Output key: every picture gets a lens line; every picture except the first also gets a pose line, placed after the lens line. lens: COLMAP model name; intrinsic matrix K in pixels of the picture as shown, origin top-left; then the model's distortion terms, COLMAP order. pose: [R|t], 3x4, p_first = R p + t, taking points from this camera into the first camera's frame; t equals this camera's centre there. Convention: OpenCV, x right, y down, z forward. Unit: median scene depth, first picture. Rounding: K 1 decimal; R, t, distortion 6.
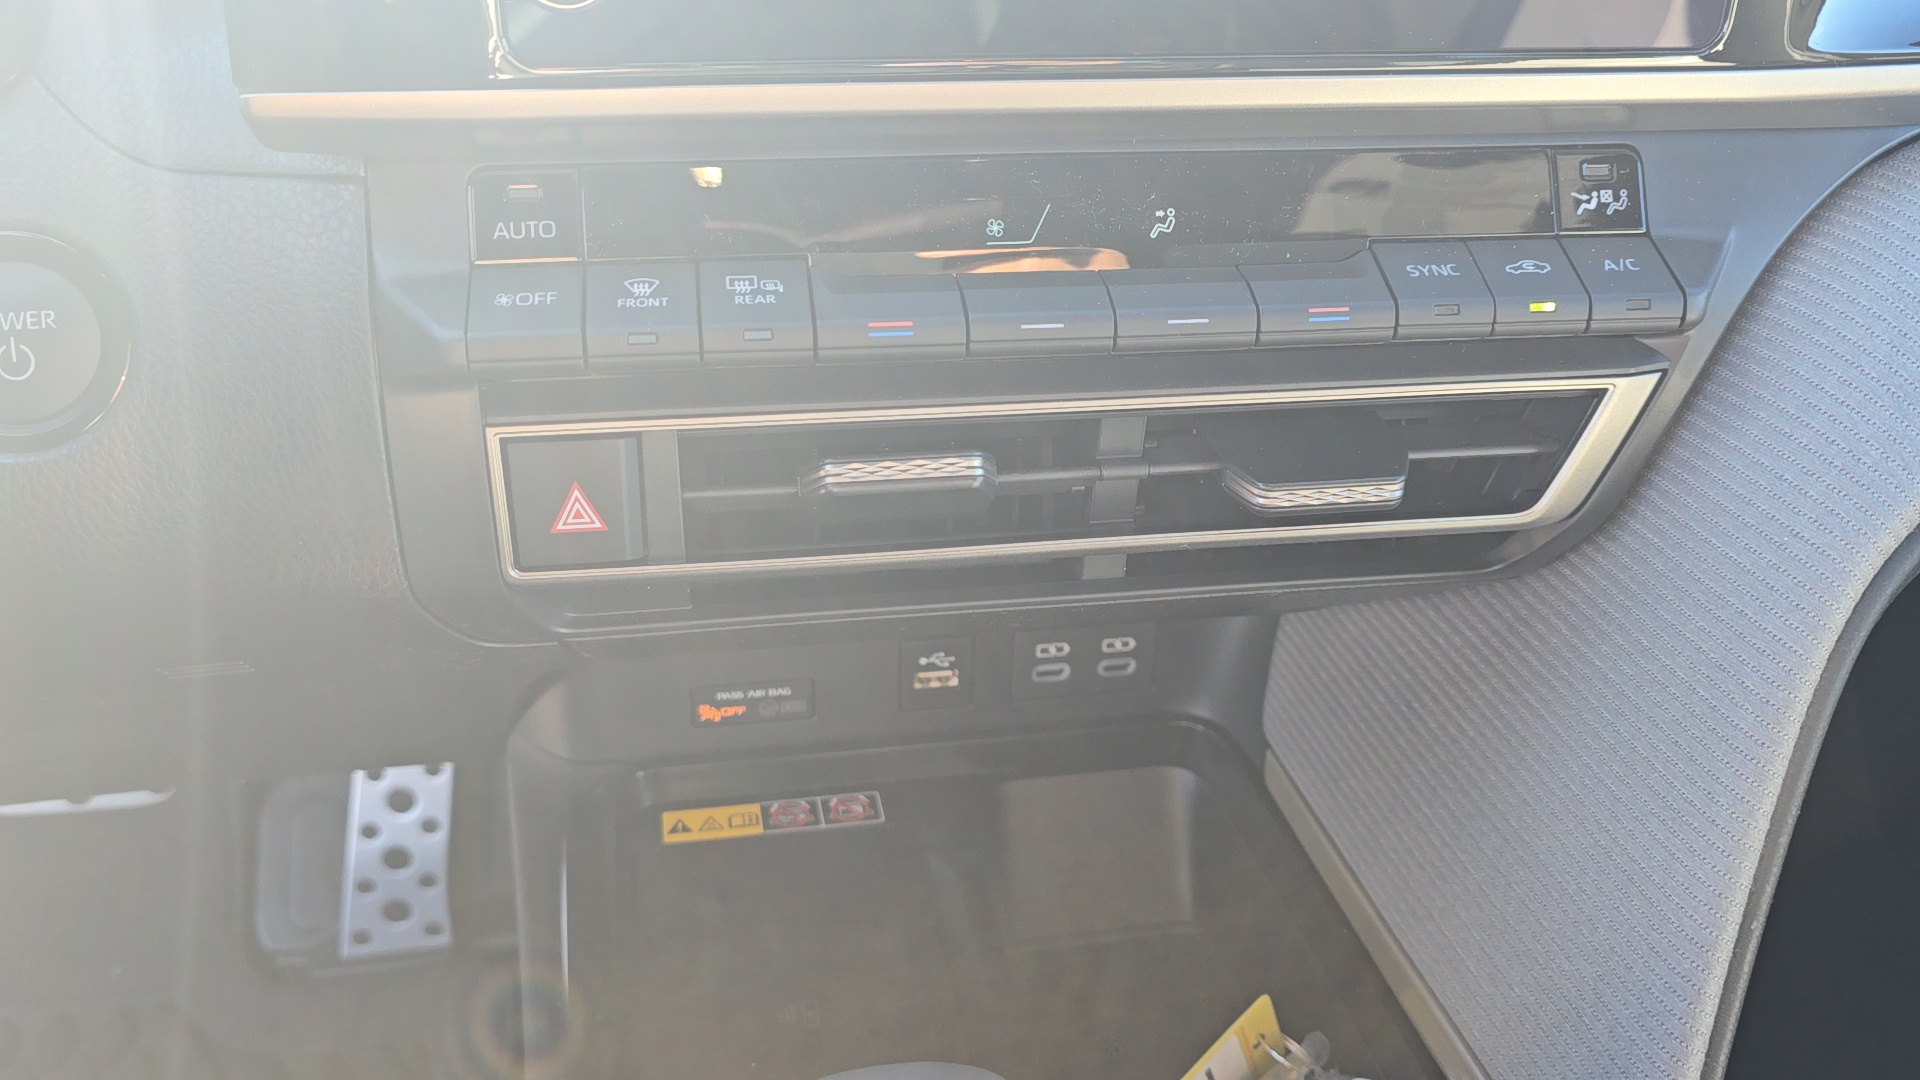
lens RADIAL K [[1629.0, 0, 980.8], [0, 1629.0, 483.1], [0, 0, 1]] dist [-0.034504, 0.003661]
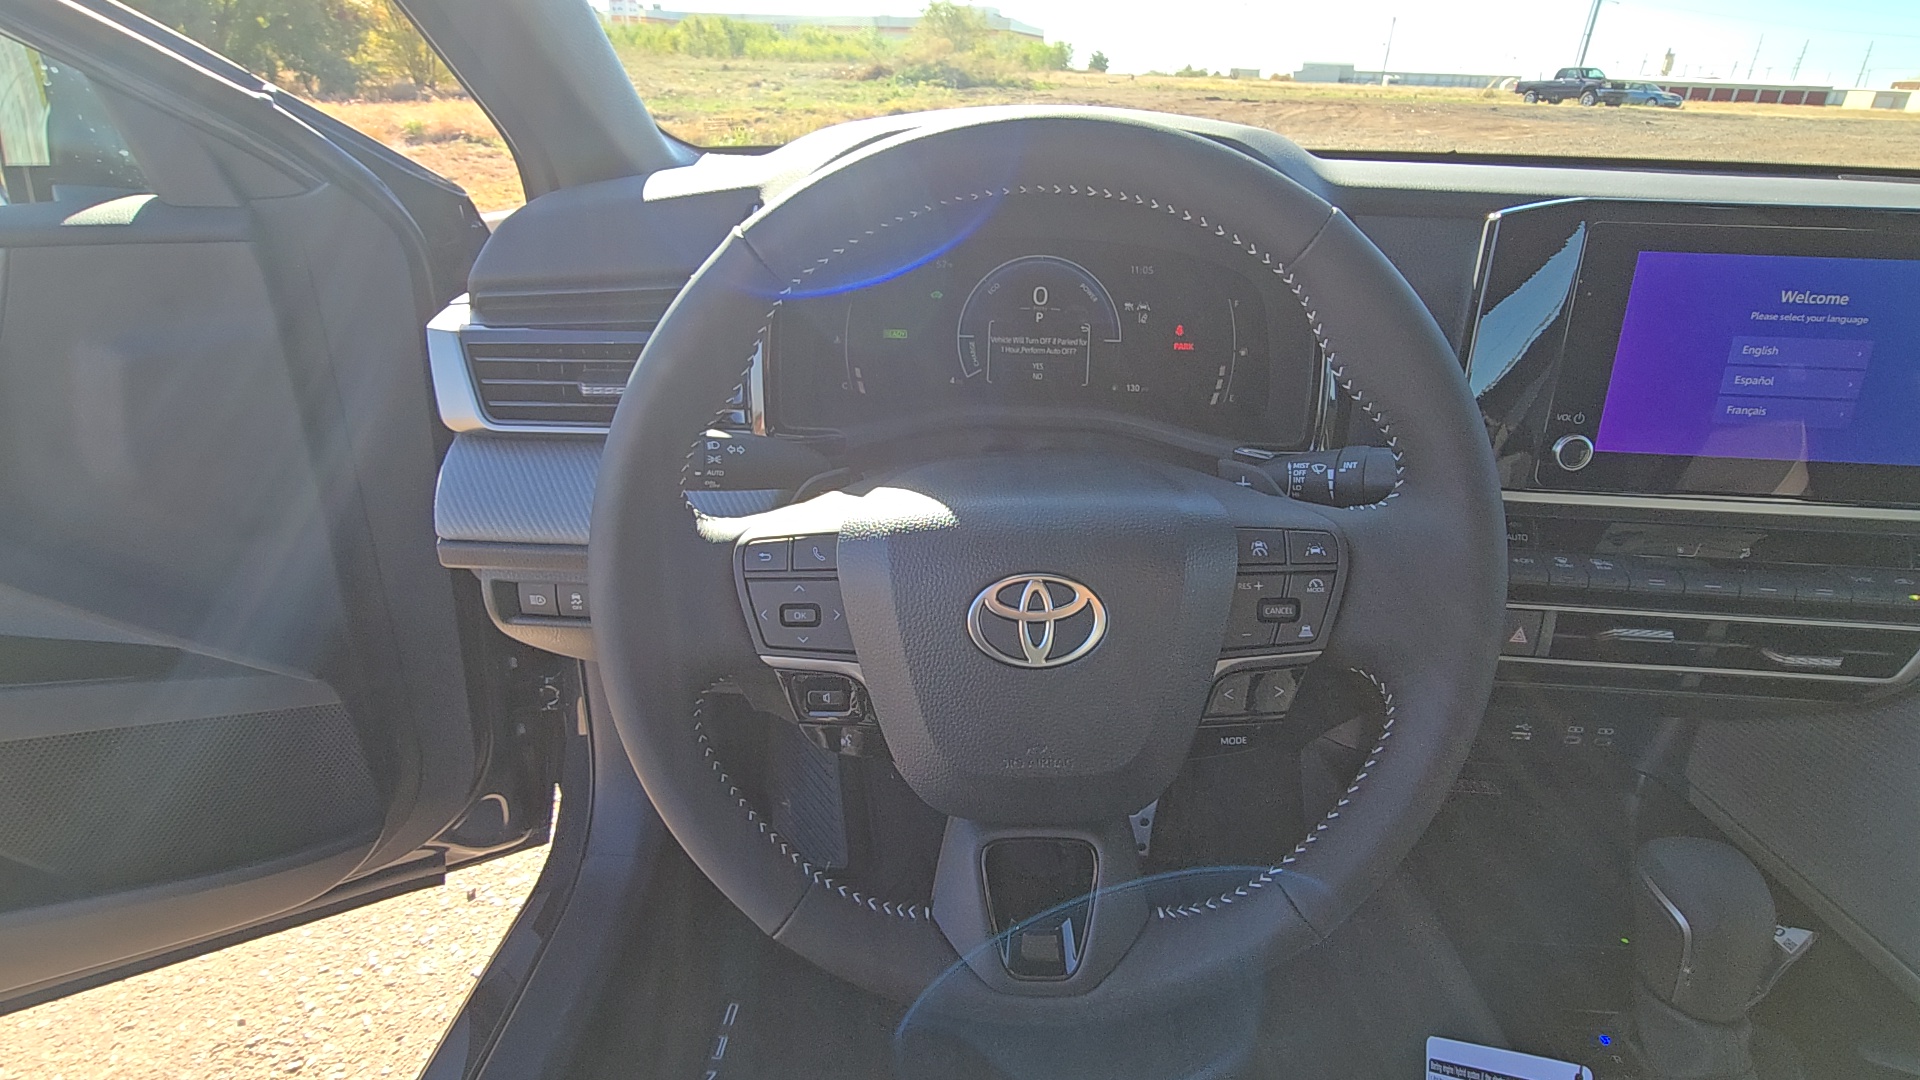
lens RADIAL K [[974.2, 0, 975.1], [0, 974.2, 546.5], [0, 0, 1]] dist [-0.000625, 0.001094]
pose [[0.970552, 0.085606, -0.225166, -0.733865], [-0.113851, 0.986751, -0.115588, 0.155555], [0.212288, 0.137819, 0.967440, -0.810100]]
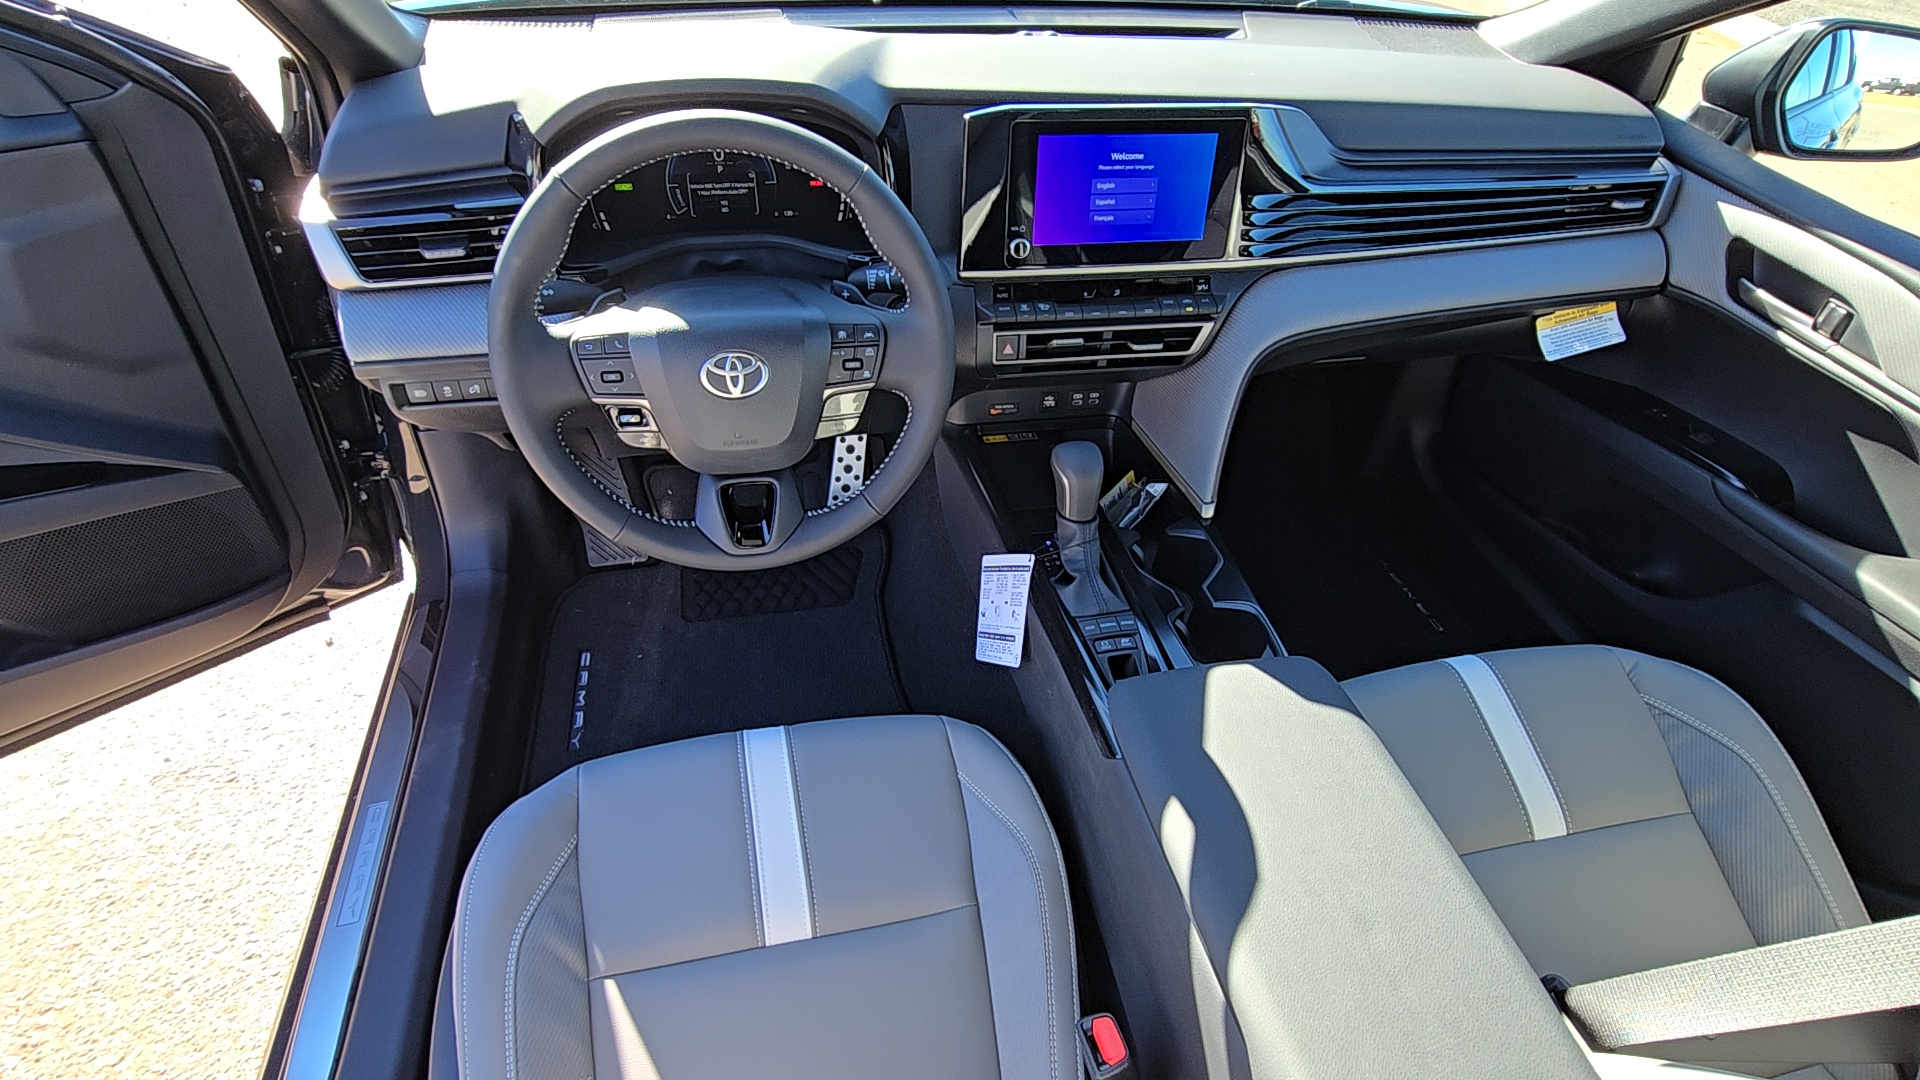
lens RADIAL K [[974.2, 0, 968.6], [0, 974.2, 539.2], [0, 0, 1]] dist [-0.000625, 0.001094]
pose [[0.999764, -0.008596, 0.019961, -0.405257], [0.005700, 0.990016, 0.140838, 0.166423], [-0.020973, -0.140691, 0.989831, -2.050463]]
